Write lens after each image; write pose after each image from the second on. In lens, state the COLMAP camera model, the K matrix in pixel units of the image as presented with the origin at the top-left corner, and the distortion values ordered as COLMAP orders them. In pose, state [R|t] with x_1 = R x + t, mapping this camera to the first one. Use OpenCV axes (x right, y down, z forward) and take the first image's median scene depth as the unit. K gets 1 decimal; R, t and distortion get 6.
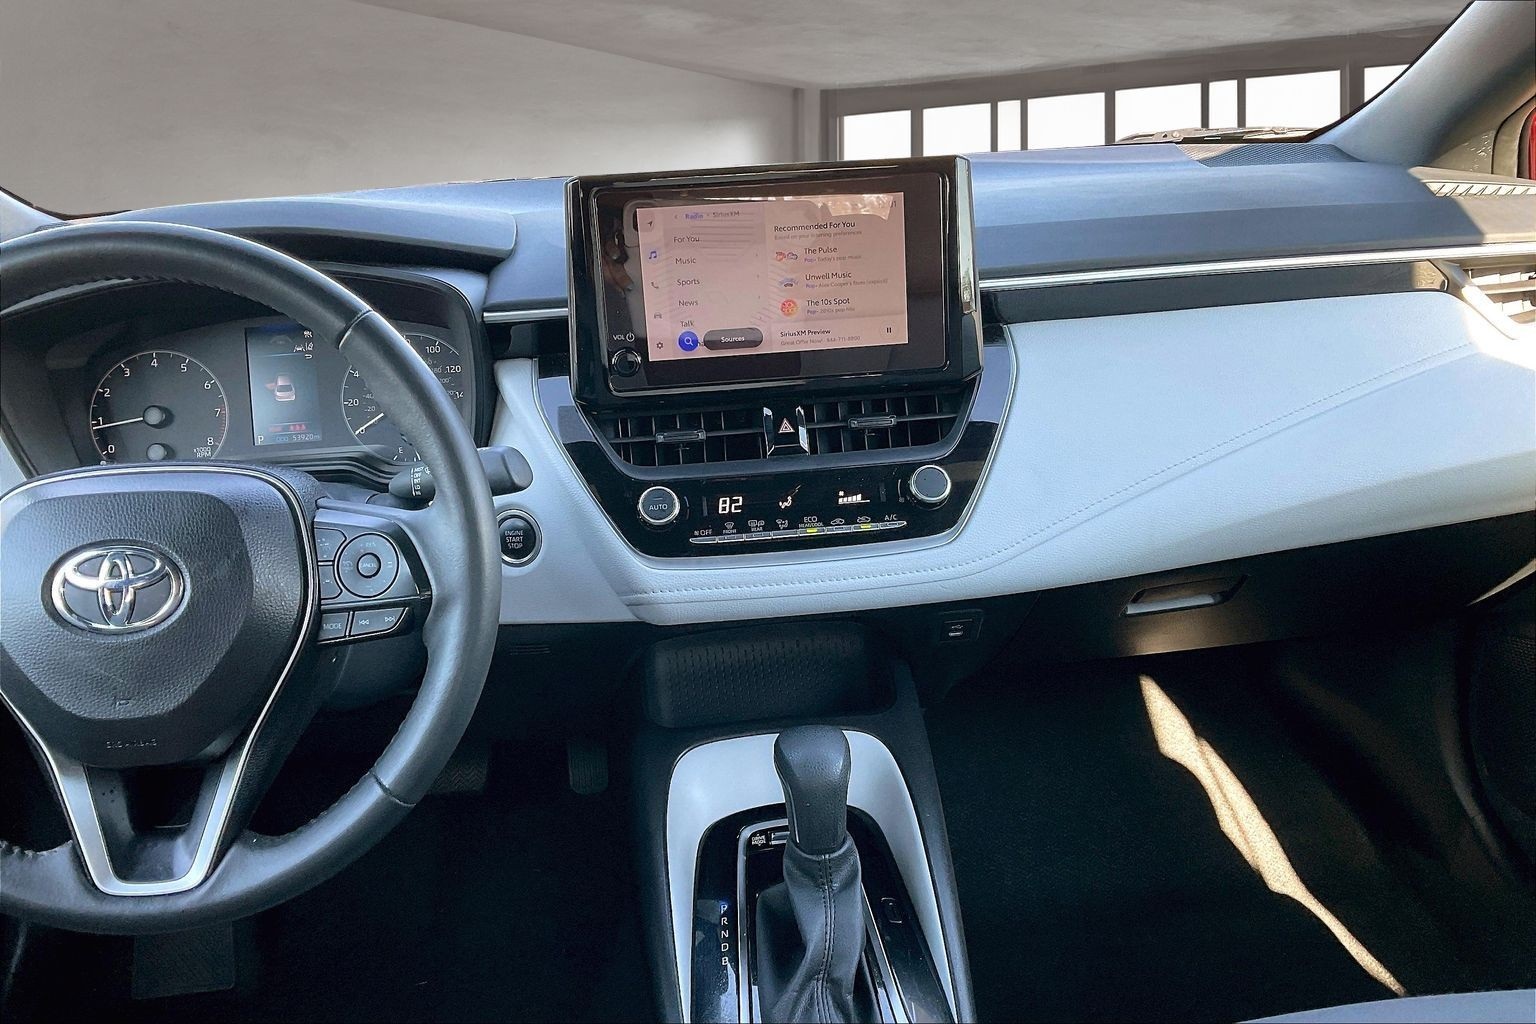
lens RADIAL K [[1287.4, 0, 768.0], [0, 1287.4, 512.0], [0, 0, 1]] dist [0.133231, -0.279004]
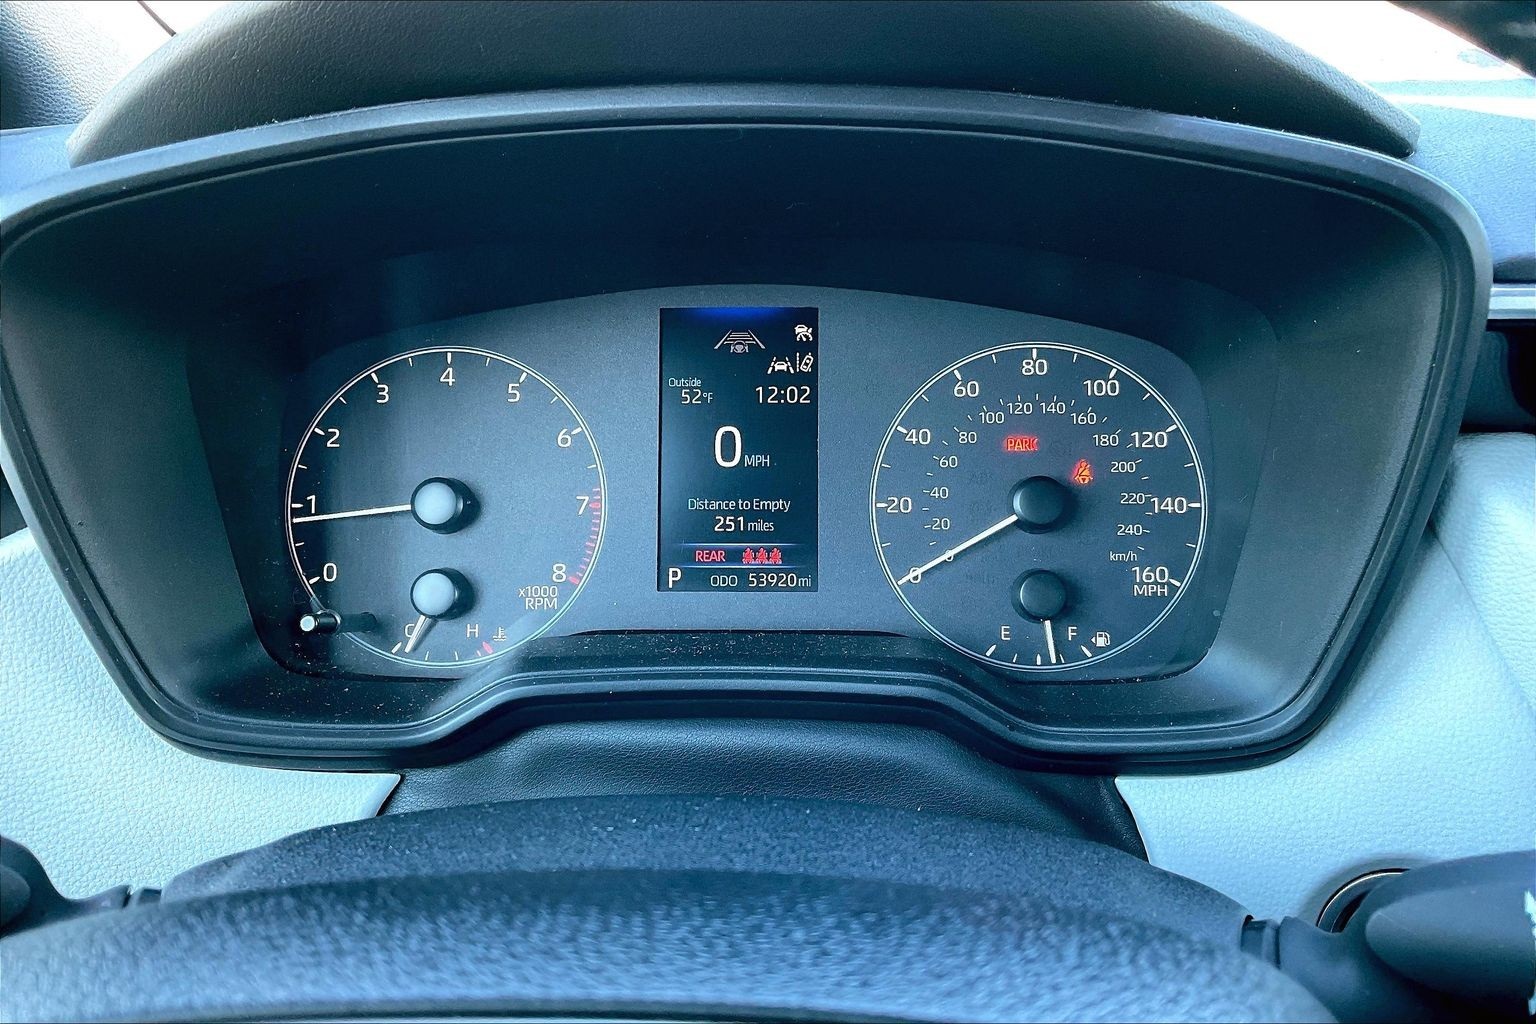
lens RADIAL K [[1287.4, 0, 768.0], [0, 1287.4, 512.0], [0, 0, 1]] dist [0.133231, -0.279004]
pose [[0.988500, 0.081720, -0.127238, -0.351437], [-0.087507, 0.995337, -0.040570, -0.070877], [0.123330, 0.051238, 0.991042, 0.679296]]
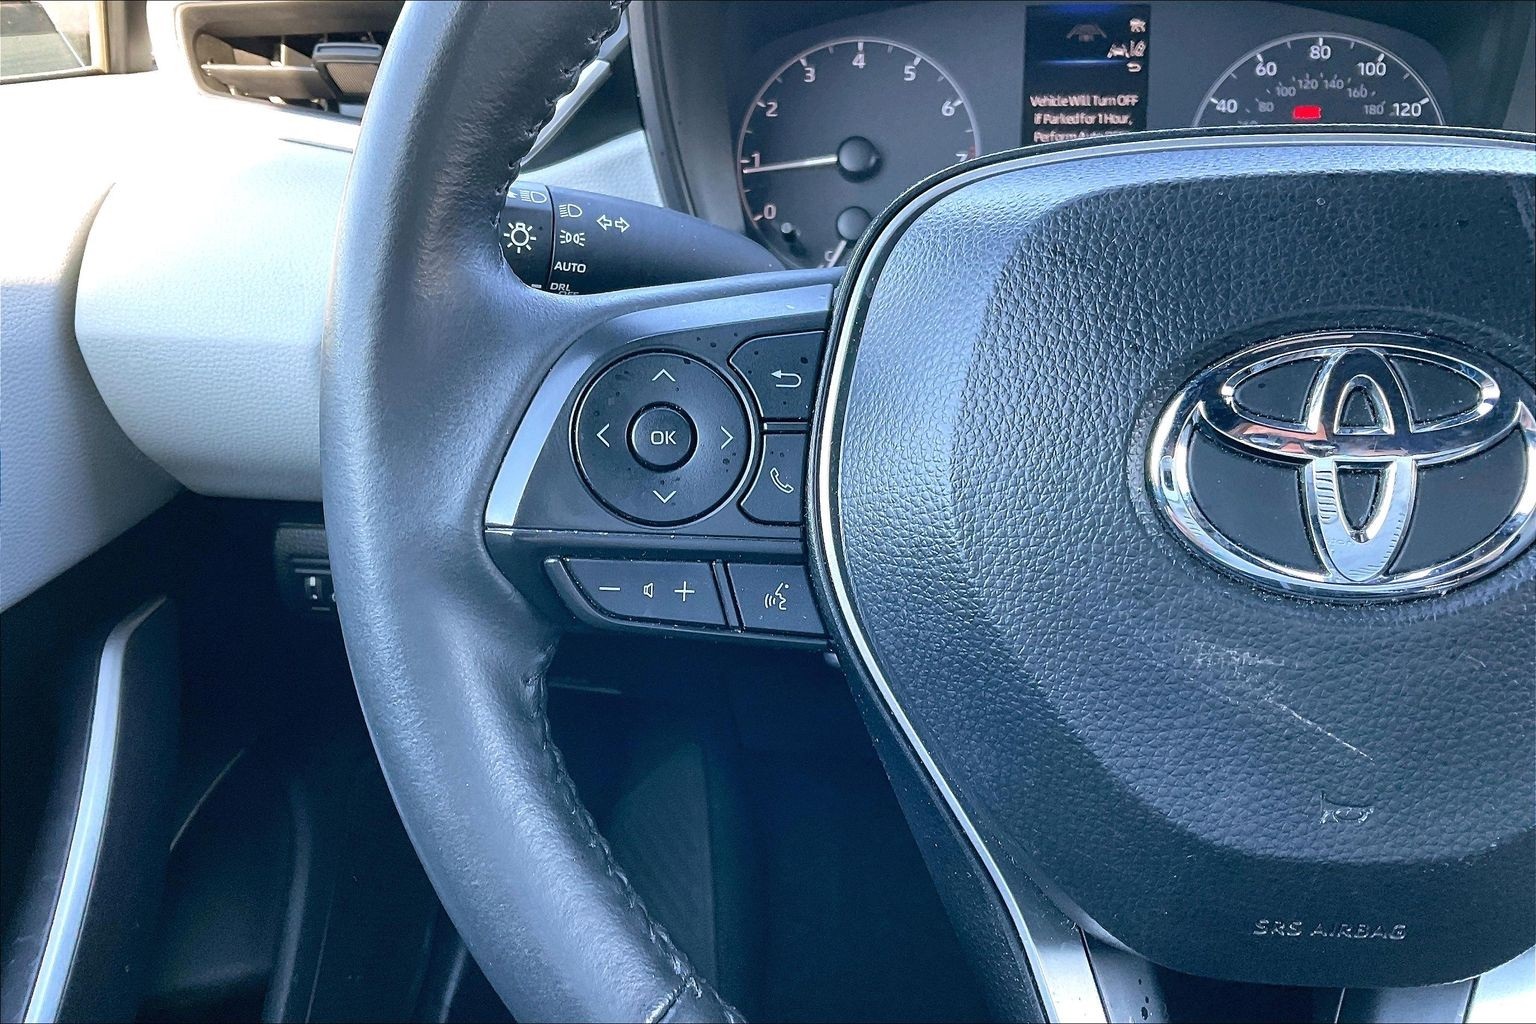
lens RADIAL K [[1297.5, 0, 768.0], [0, 1297.5, 512.0], [0, 0, 1]] dist [0.058381, -0.143988]
pose [[0.977597, 0.118185, -0.174174, -0.439915], [-0.108208, 0.991952, 0.065742, 0.049220], [0.180542, -0.045422, 0.982518, 0.499908]]
